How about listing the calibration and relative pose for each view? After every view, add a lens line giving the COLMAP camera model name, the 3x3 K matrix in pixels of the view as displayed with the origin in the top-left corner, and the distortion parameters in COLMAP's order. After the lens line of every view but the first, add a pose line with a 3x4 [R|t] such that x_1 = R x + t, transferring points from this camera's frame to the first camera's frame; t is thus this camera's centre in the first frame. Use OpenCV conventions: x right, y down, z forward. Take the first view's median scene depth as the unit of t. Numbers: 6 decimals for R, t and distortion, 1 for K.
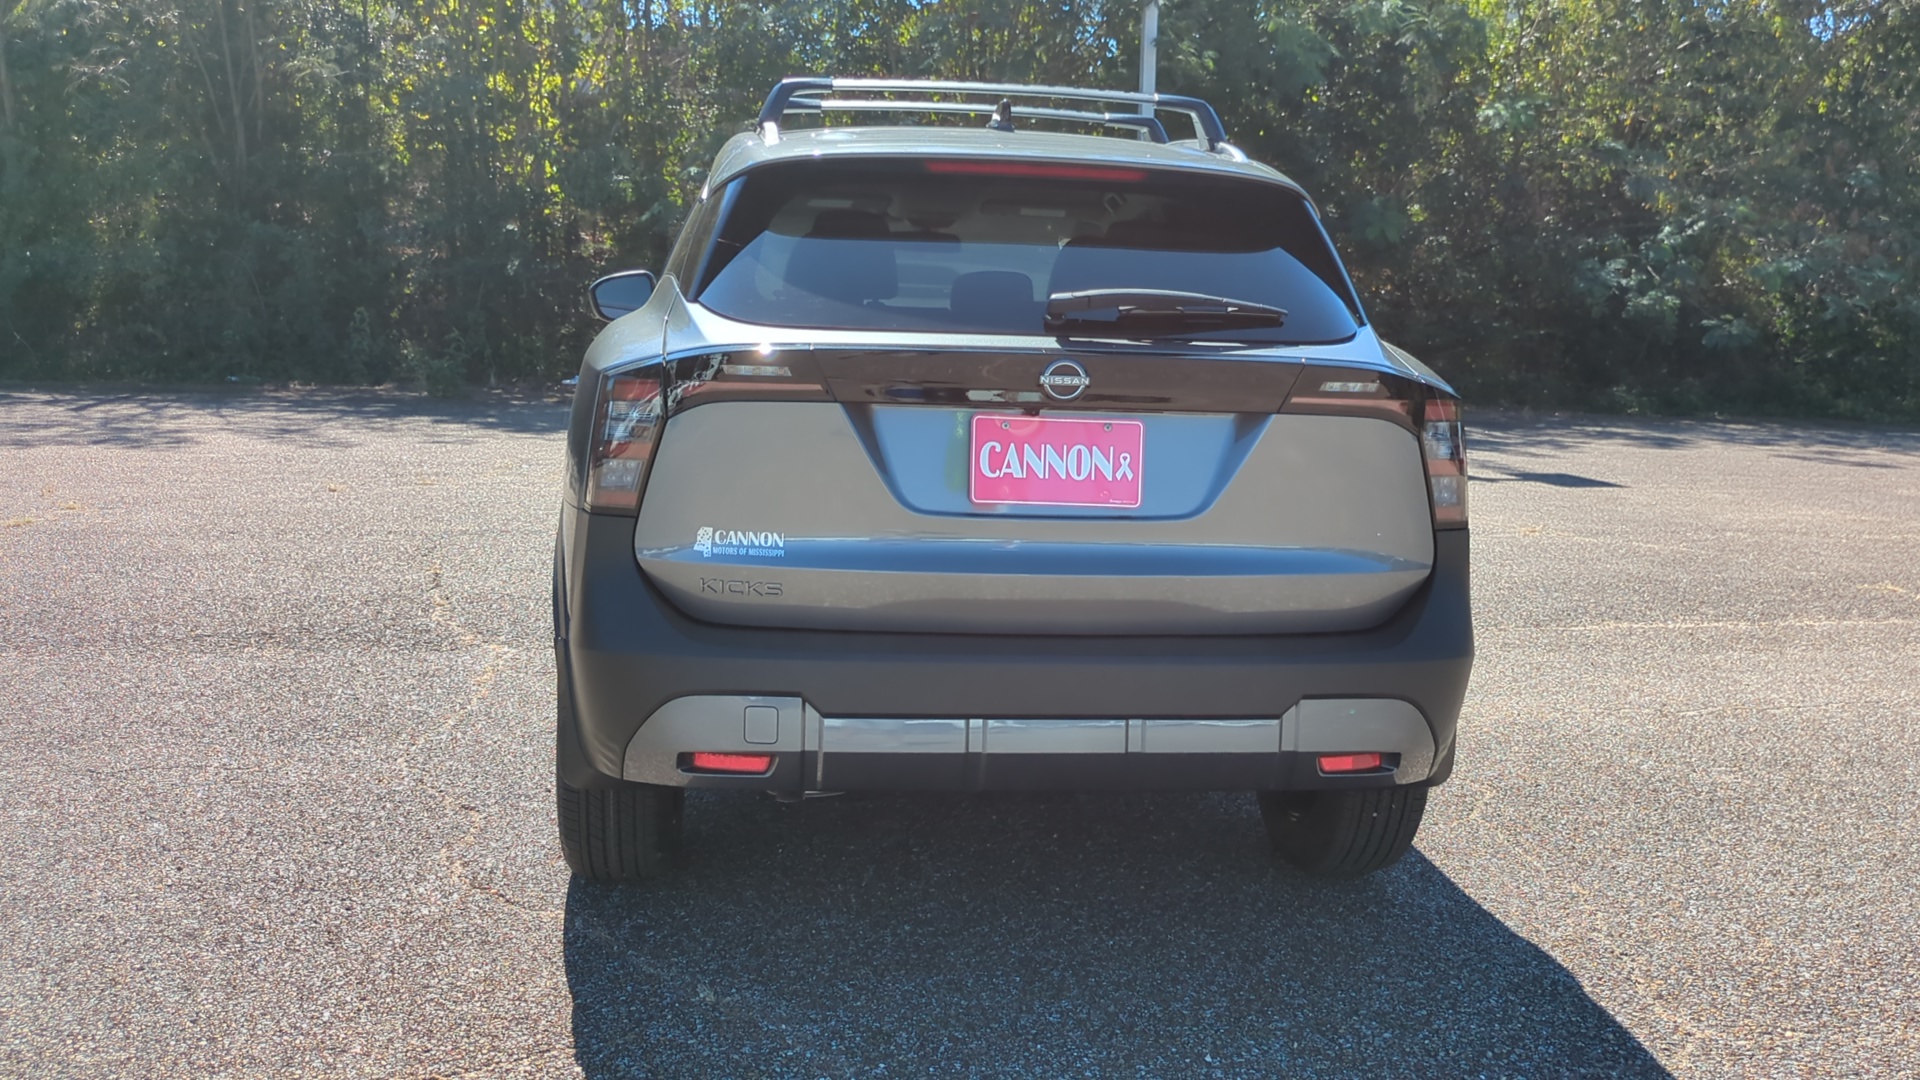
lens RADIAL K [[1693.0, 0, 965.9], [0, 1693.0, 538.7], [0, 0, 1]] dist [0.060736, -0.070075]
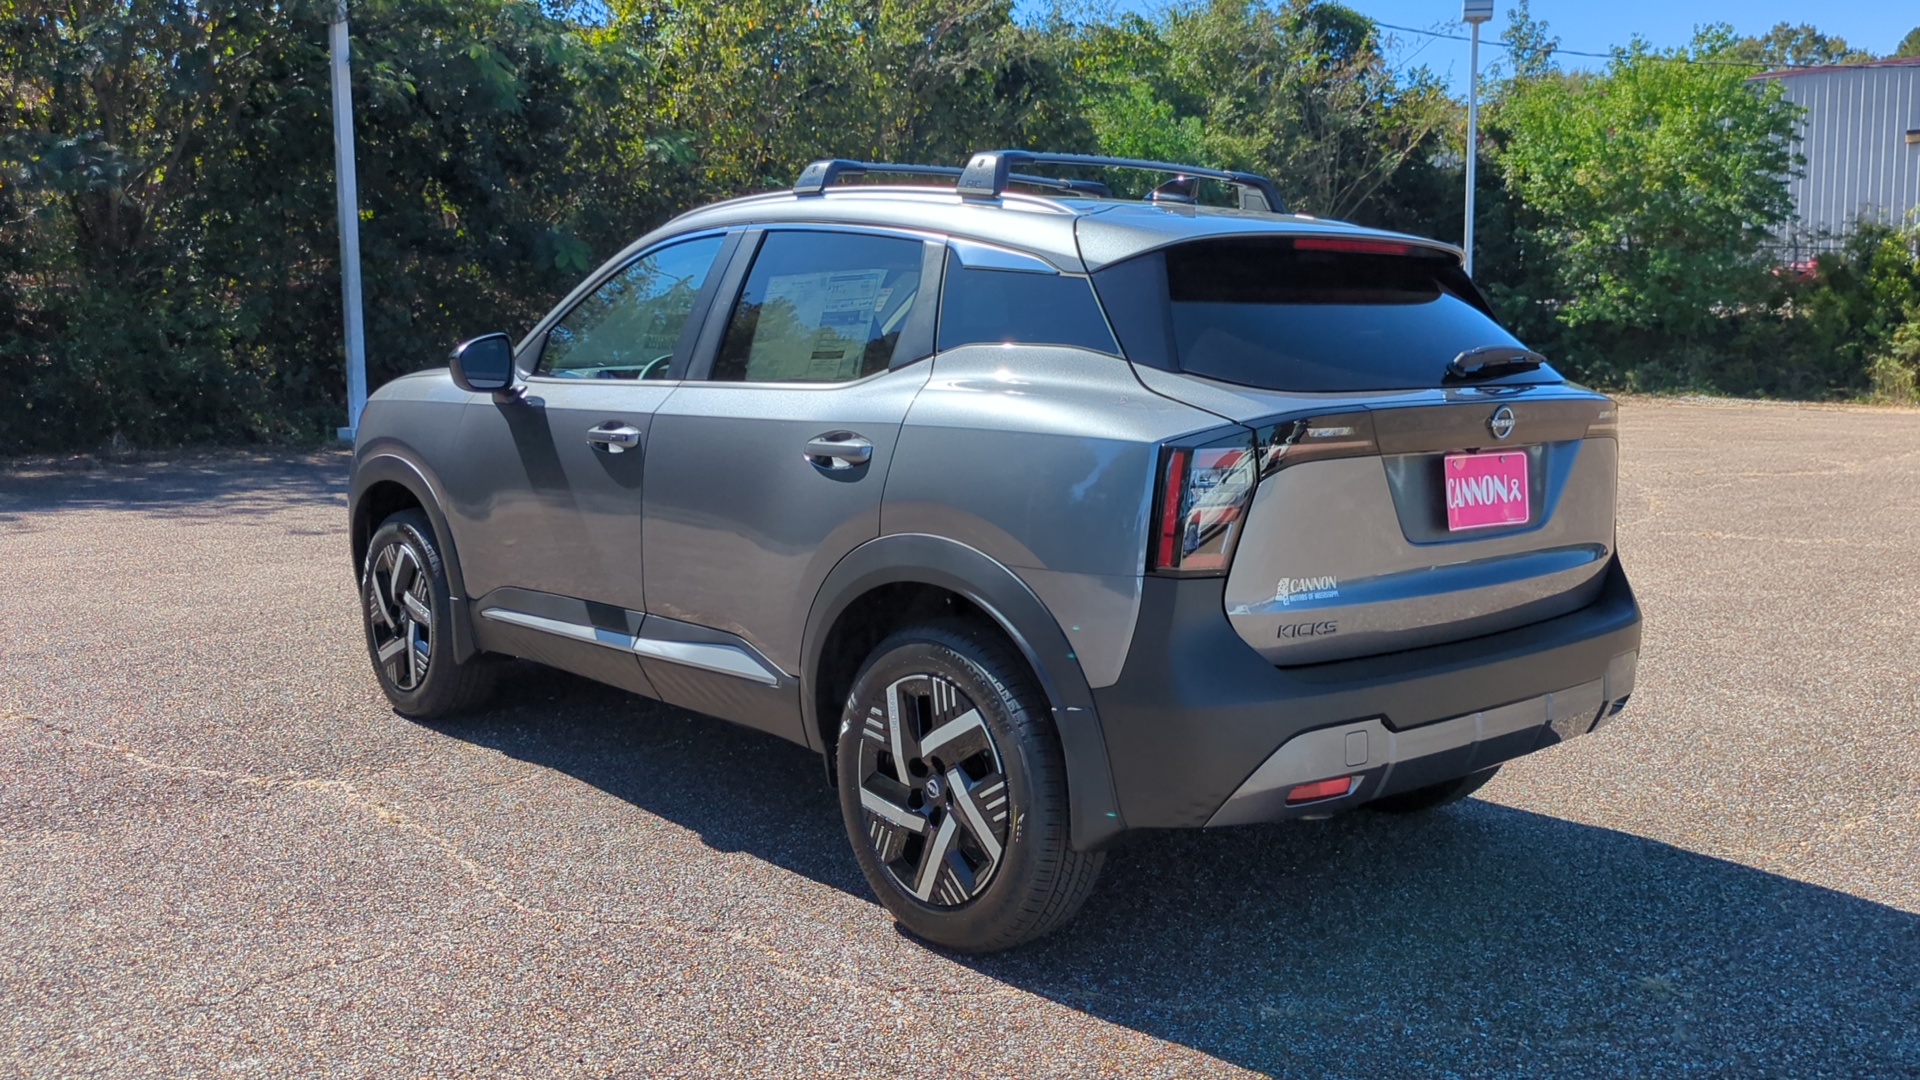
lens RADIAL K [[1693.0, 0, 965.9], [0, 1693.0, 538.7], [0, 0, 1]] dist [0.060736, -0.070075]
pose [[0.814403, -0.100498, 0.571531, -0.927219], [0.106184, 0.994069, 0.023490, -0.078049], [-0.570502, 0.041557, 0.820244, 0.219160]]
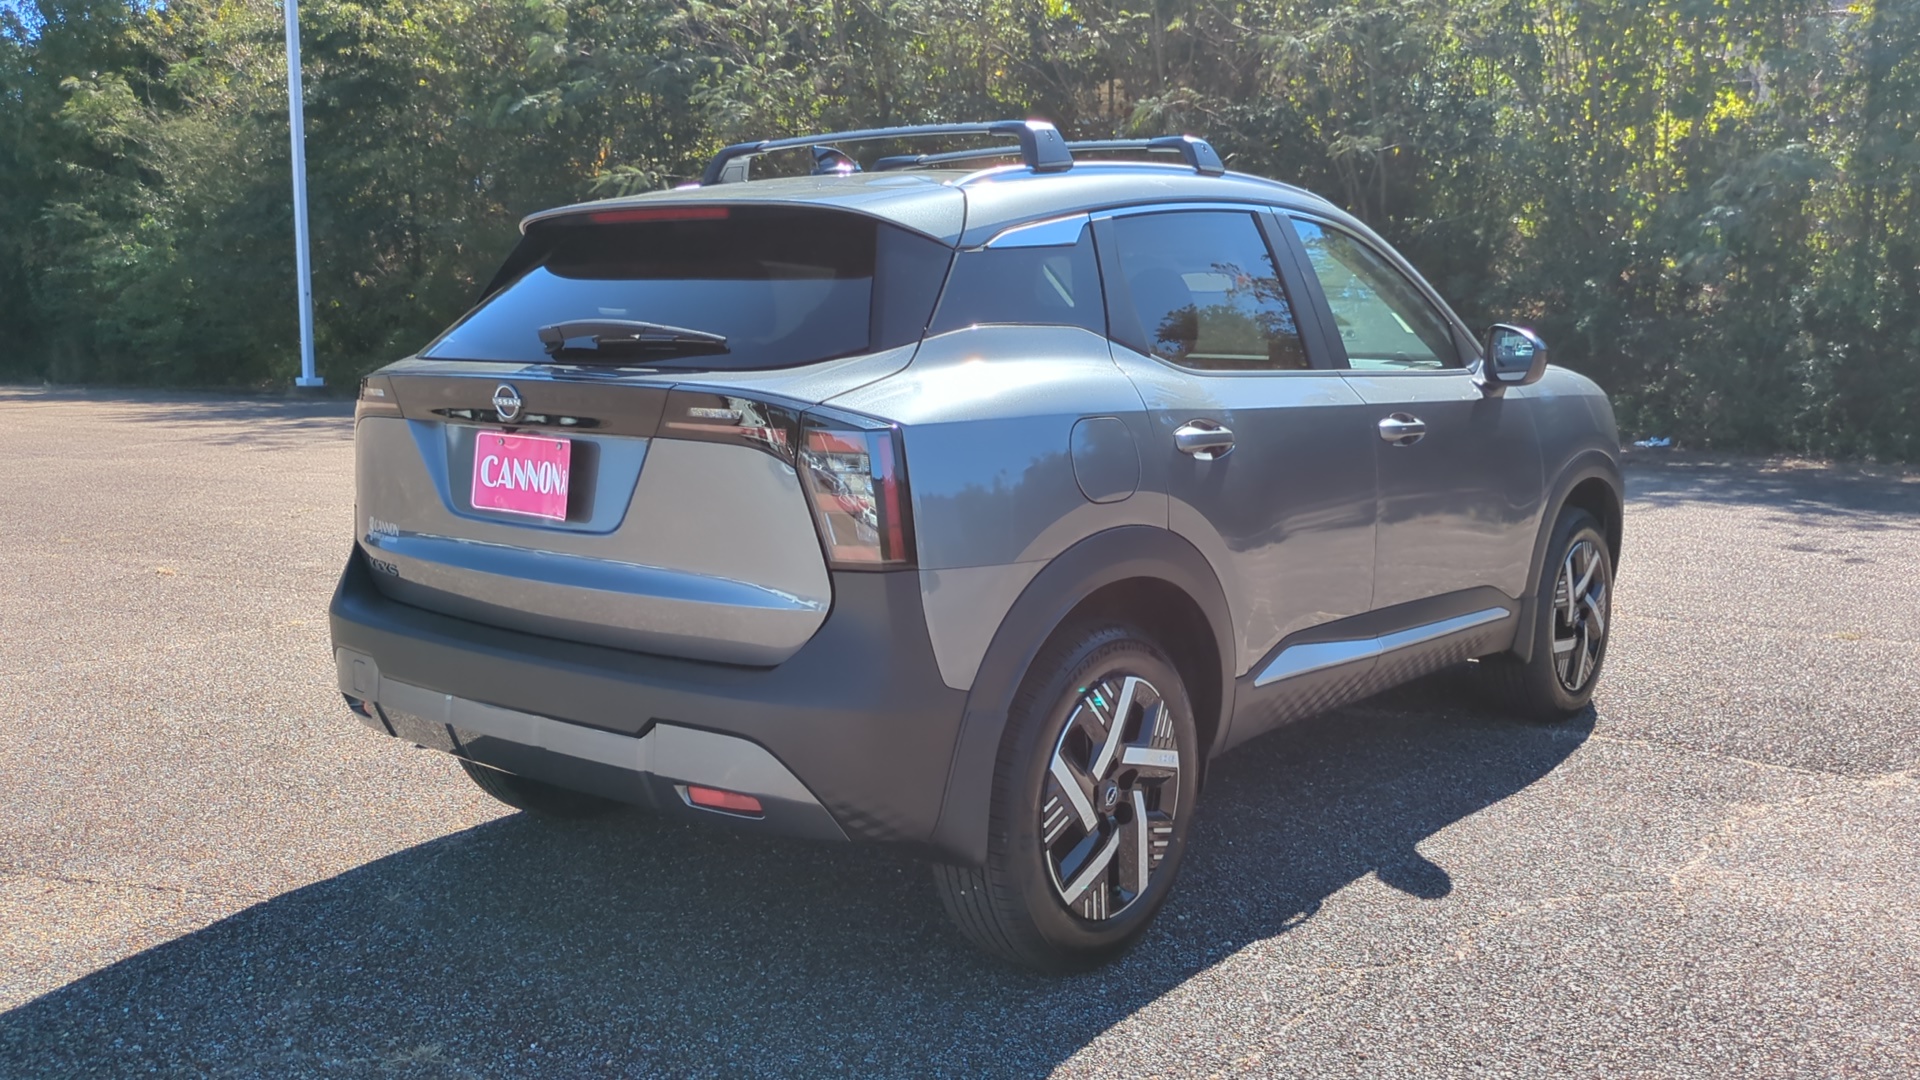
lens RADIAL K [[1693.0, 0, 965.9], [0, 1693.0, 538.7], [0, 0, 1]] dist [0.060736, -0.070075]
pose [[0.692660, 0.065302, -0.718302, 1.046025], [-0.093037, 0.995662, 0.000802, -0.031541], [0.715239, 0.066274, 0.695731, 0.429209]]
